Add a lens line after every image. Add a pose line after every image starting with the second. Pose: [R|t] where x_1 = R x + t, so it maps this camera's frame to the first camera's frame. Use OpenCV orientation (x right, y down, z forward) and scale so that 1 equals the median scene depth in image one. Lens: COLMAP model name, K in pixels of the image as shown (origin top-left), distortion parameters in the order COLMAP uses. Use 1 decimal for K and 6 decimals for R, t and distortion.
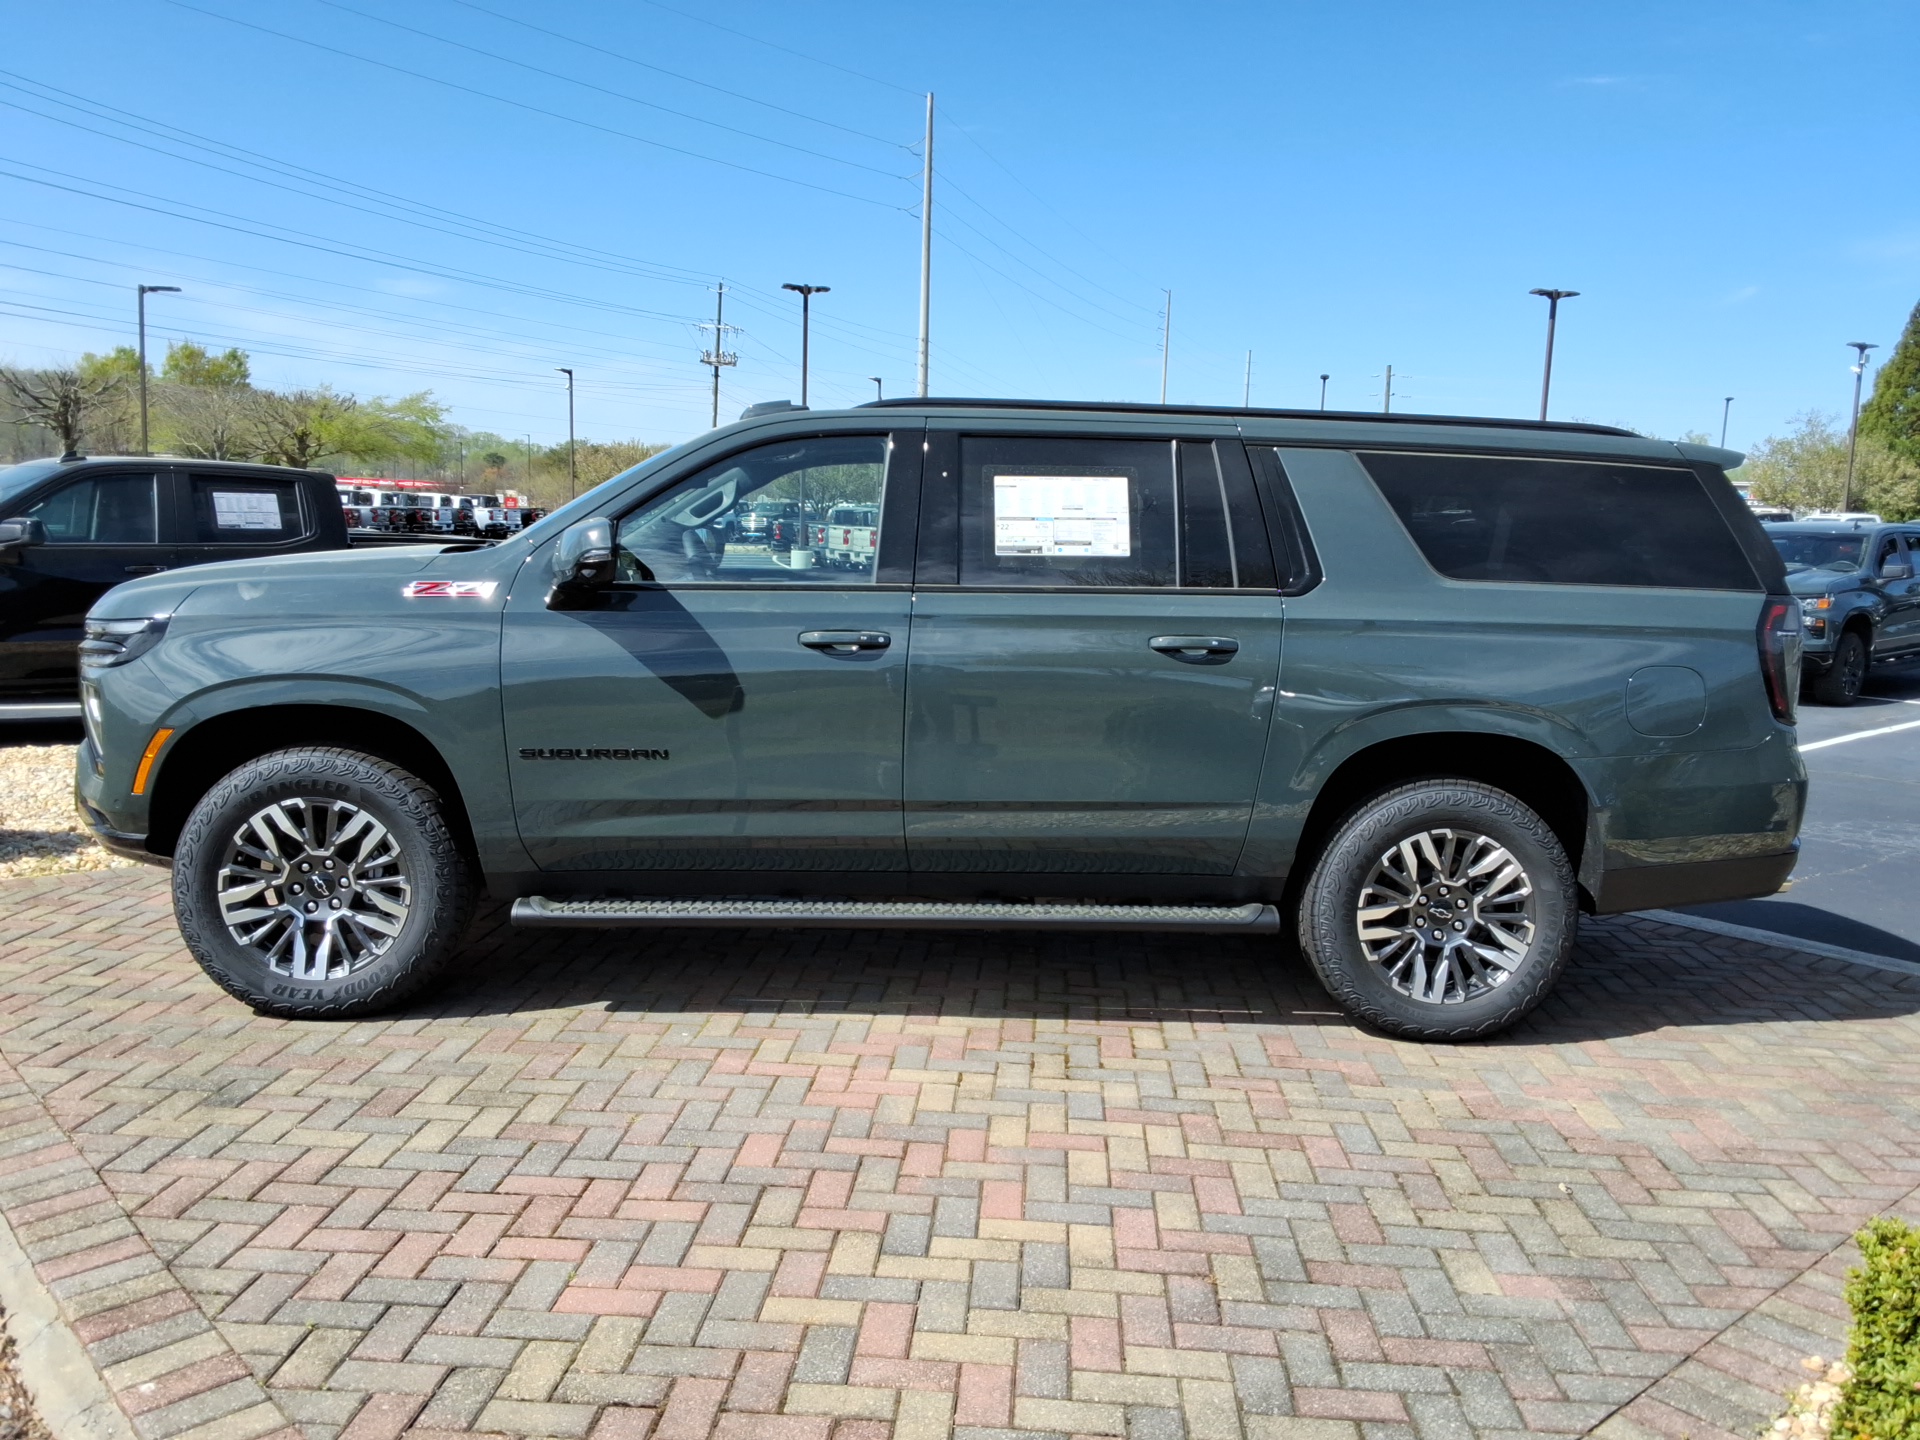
lens RADIAL K [[1519.7, 0, 975.4], [0, 1519.7, 718.0], [0, 0, 1]] dist [0.128767, -0.176874]
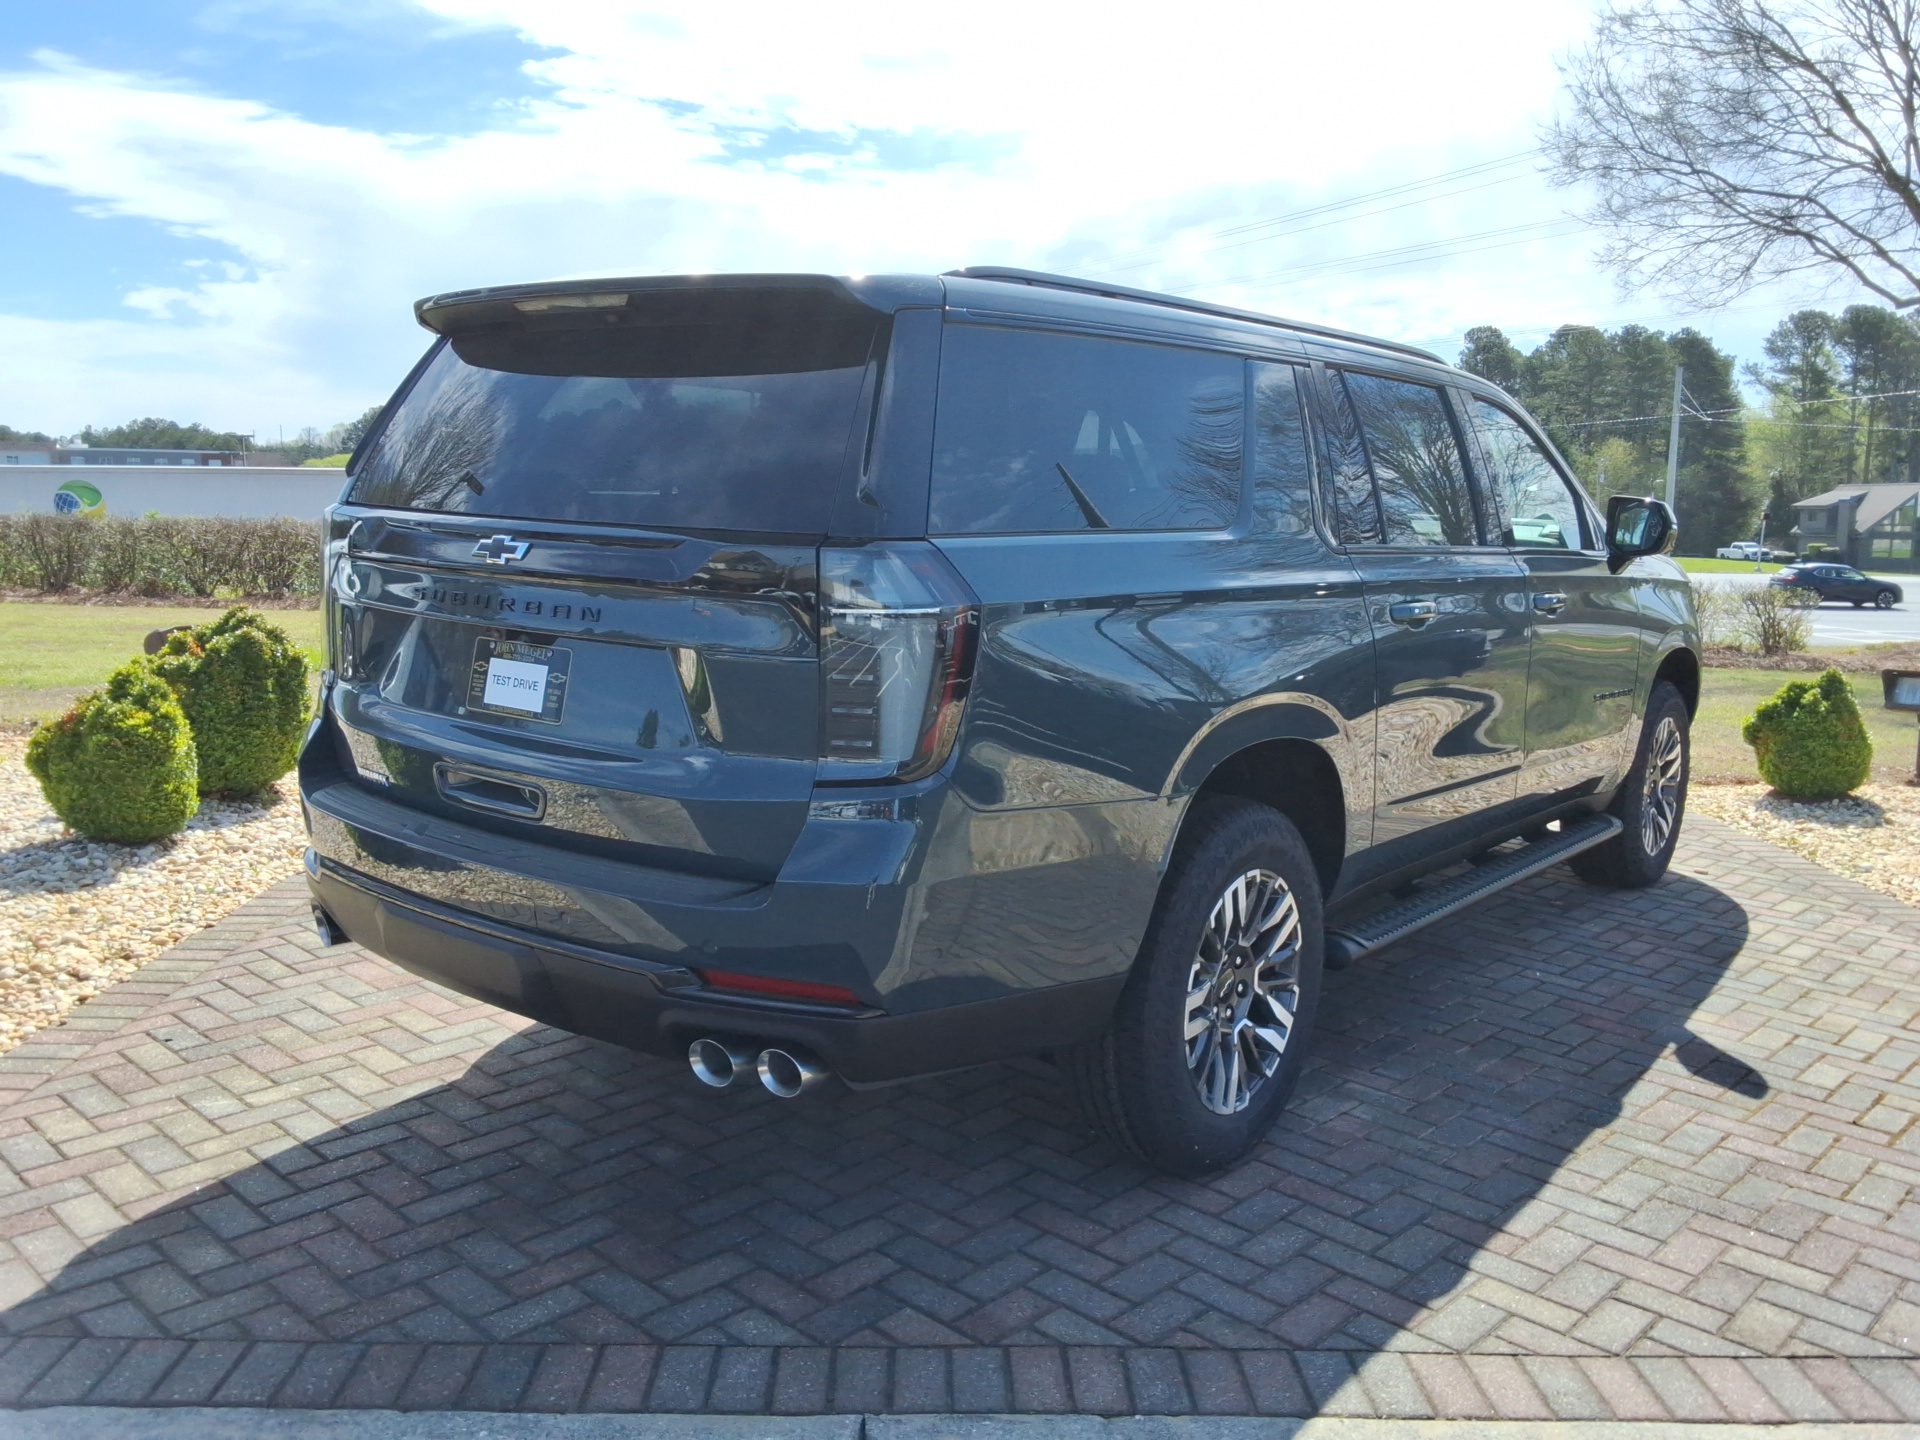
lens RADIAL K [[1531.7, 0, 973.6], [0, 1531.7, 703.5], [0, 0, 1]] dist [0.119075, -0.188667]
pose [[-0.647767, 0.051271, -0.760111, 0.929793], [-0.144042, 0.971495, 0.188283, -0.174487], [0.748097, 0.231451, -0.621917, 1.767463]]
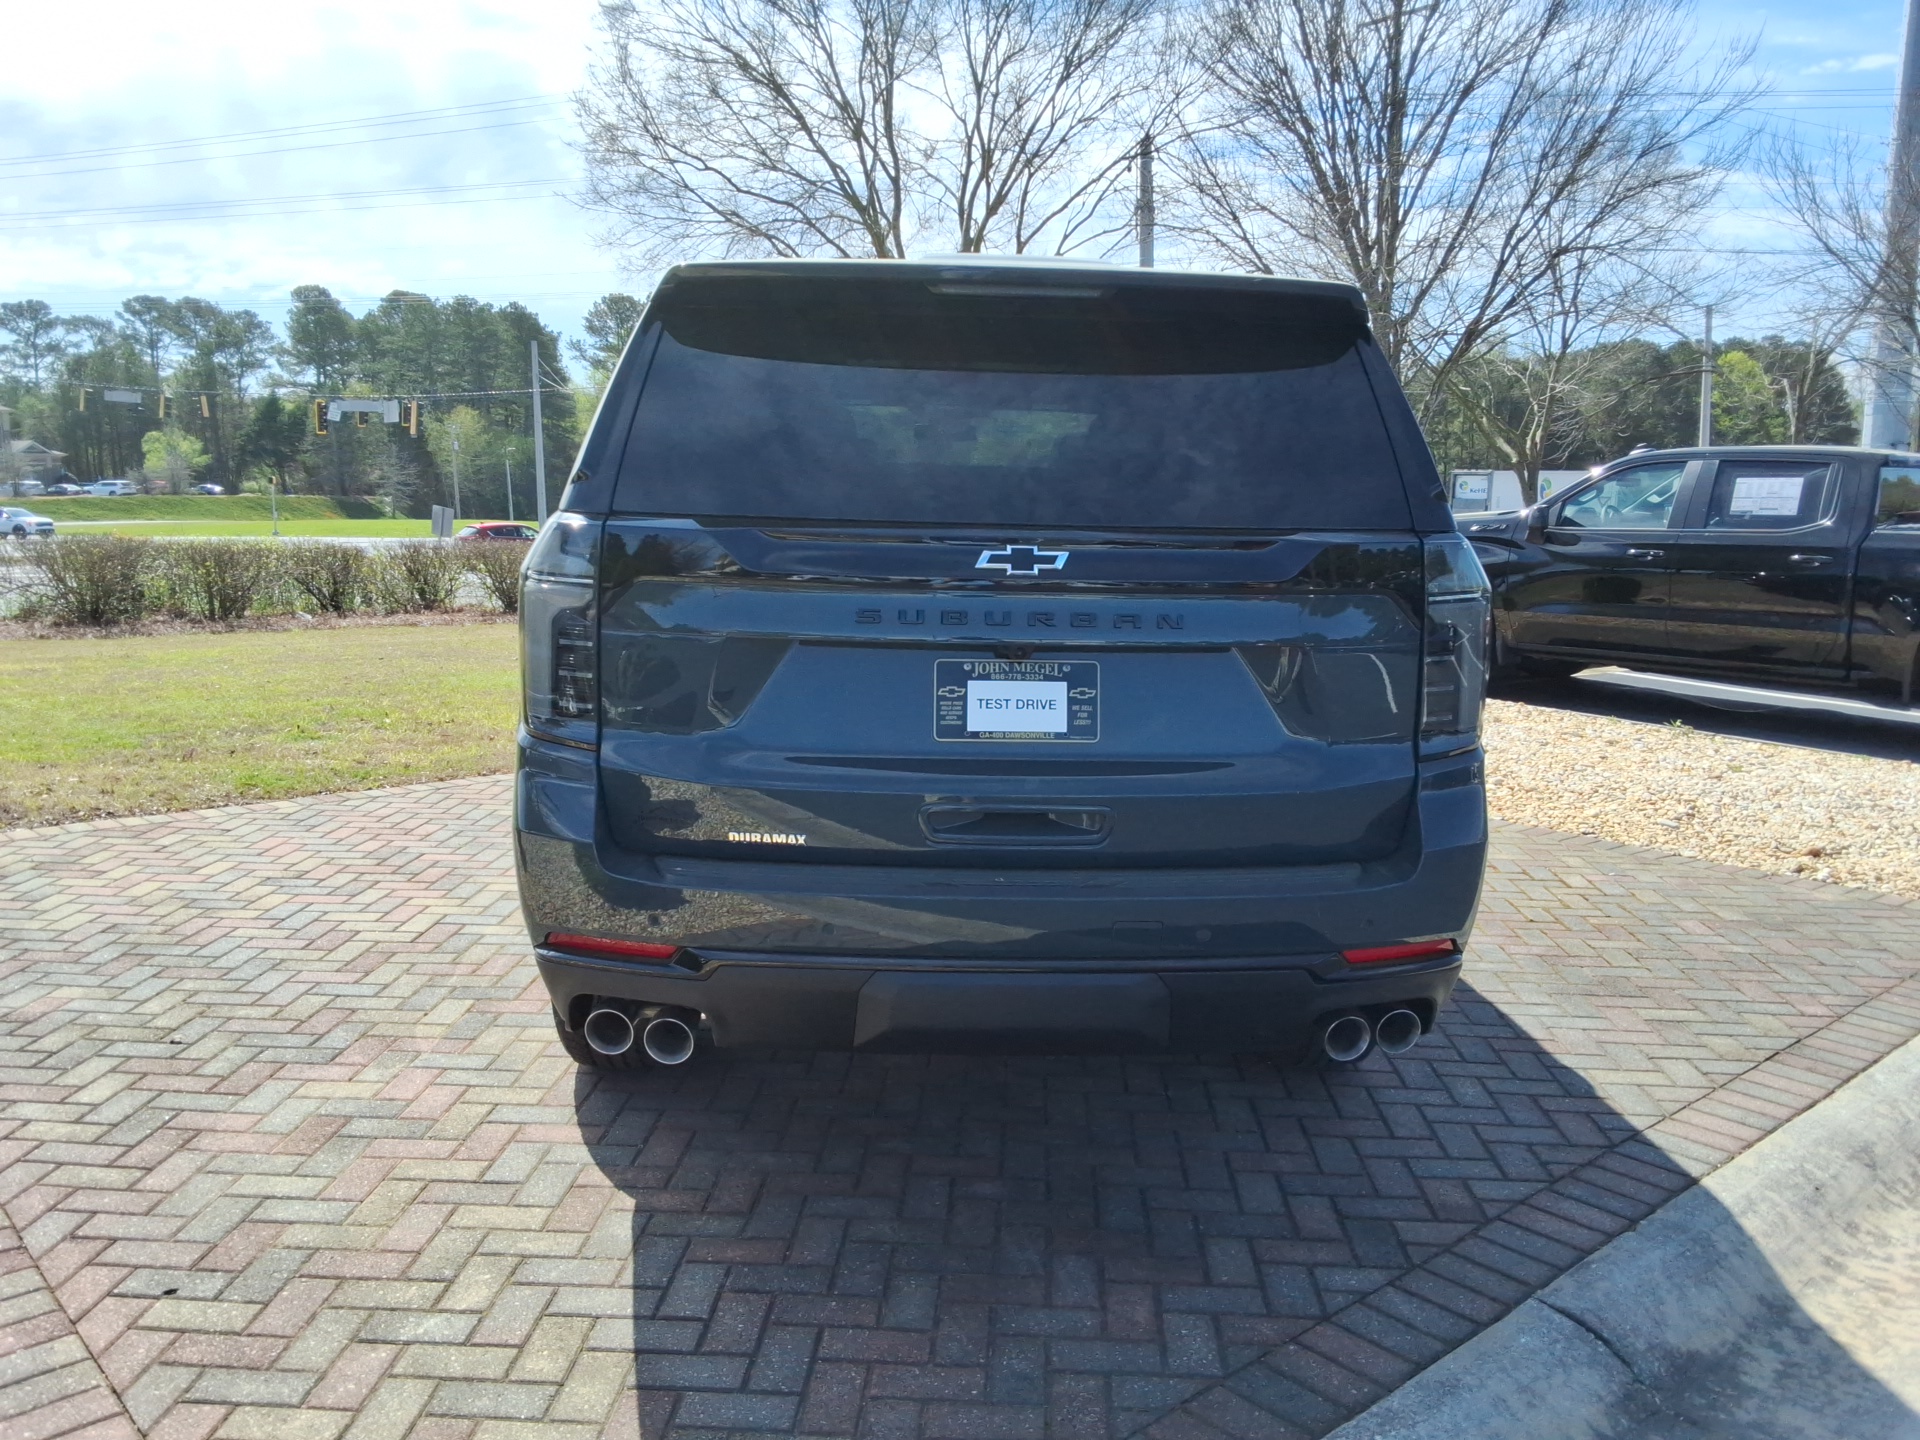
lens RADIAL K [[1531.7, 0, 973.6], [0, 1531.7, 703.5], [0, 0, 1]] dist [0.119075, -0.188667]
pose [[0.006322, 0.106629, -0.994279, 1.146891], [-0.140209, 0.984571, 0.104697, -0.093622], [0.990102, 0.138745, 0.021175, 1.193666]]
